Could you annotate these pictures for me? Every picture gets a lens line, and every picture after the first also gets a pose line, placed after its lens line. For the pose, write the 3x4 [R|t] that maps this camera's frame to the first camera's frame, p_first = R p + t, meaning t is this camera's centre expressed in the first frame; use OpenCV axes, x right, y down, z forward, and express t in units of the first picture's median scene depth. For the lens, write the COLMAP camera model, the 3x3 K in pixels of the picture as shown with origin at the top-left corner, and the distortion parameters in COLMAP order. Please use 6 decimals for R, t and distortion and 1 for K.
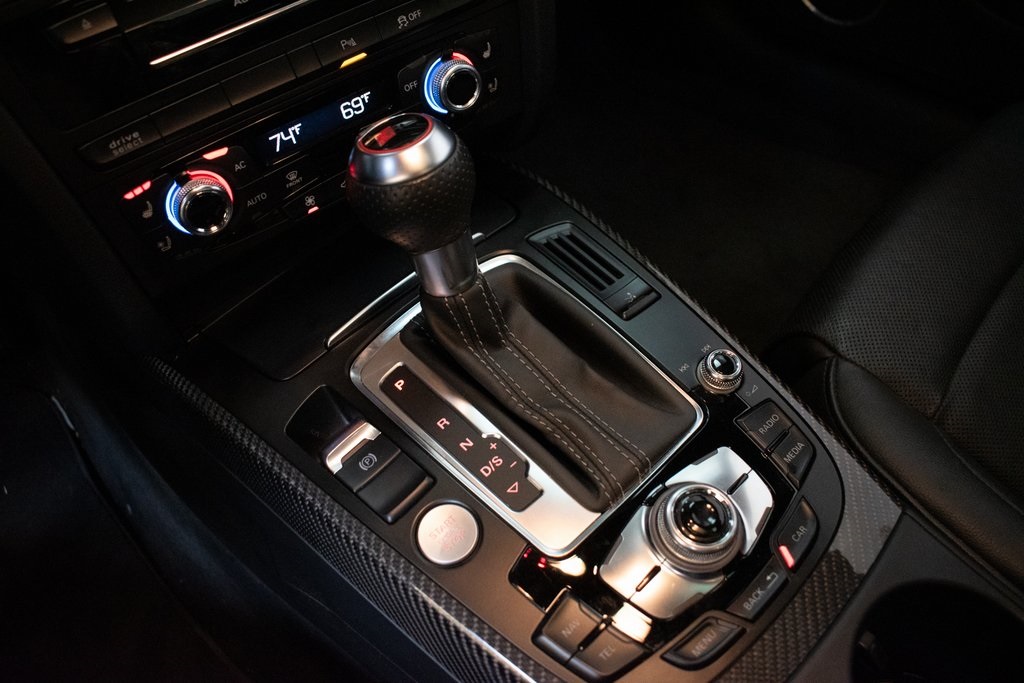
lens RADIAL K [[806.6, 0, 514.3], [0, 806.6, 333.7], [0, 0, 1]] dist [-0.100311, 0.018191]
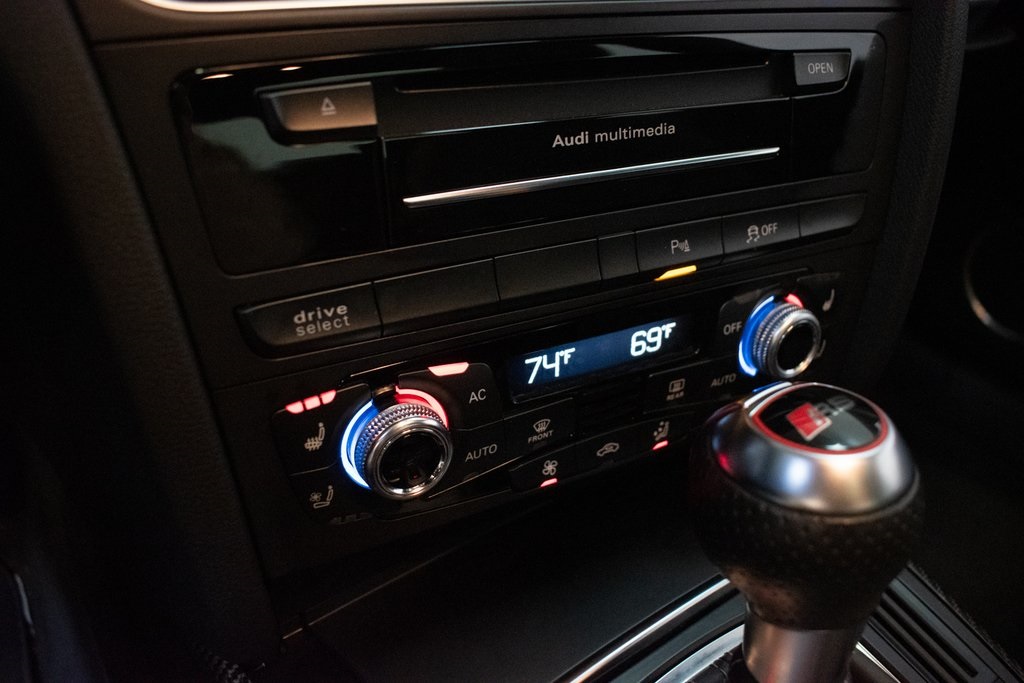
lens RADIAL K [[806.6, 0, 510.8], [0, 806.6, 349.5], [0, 0, 1]] dist [-0.100311, 0.018191]
pose [[0.976924, 0.212635, -0.020145, -0.311264], [-0.210863, 0.945143, -0.249483, -0.096485], [-0.034009, 0.247974, 0.968170, 0.395770]]
